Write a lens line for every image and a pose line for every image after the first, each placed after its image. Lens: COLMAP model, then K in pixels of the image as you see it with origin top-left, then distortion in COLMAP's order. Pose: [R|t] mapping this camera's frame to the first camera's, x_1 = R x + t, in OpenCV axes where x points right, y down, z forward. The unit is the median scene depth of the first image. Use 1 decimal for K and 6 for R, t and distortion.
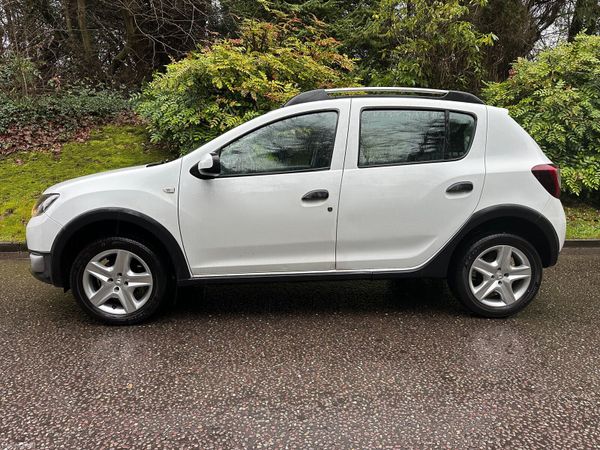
lens RADIAL K [[432.7, 0, 300.0], [0, 432.7, 225.0], [0, 0, 1]] dist [0.004414, -0.004734]
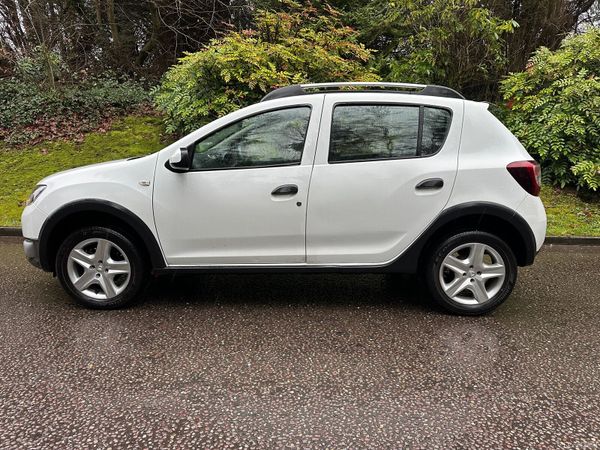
lens RADIAL K [[432.7, 0, 300.0], [0, 432.7, 225.0], [0, 0, 1]] dist [0.004414, -0.004734]
pose [[0.996416, 0.020552, -0.082051, 0.150341], [-0.018419, 0.999474, 0.026675, -0.012995], [0.082556, -0.025068, 0.996271, -0.015709]]
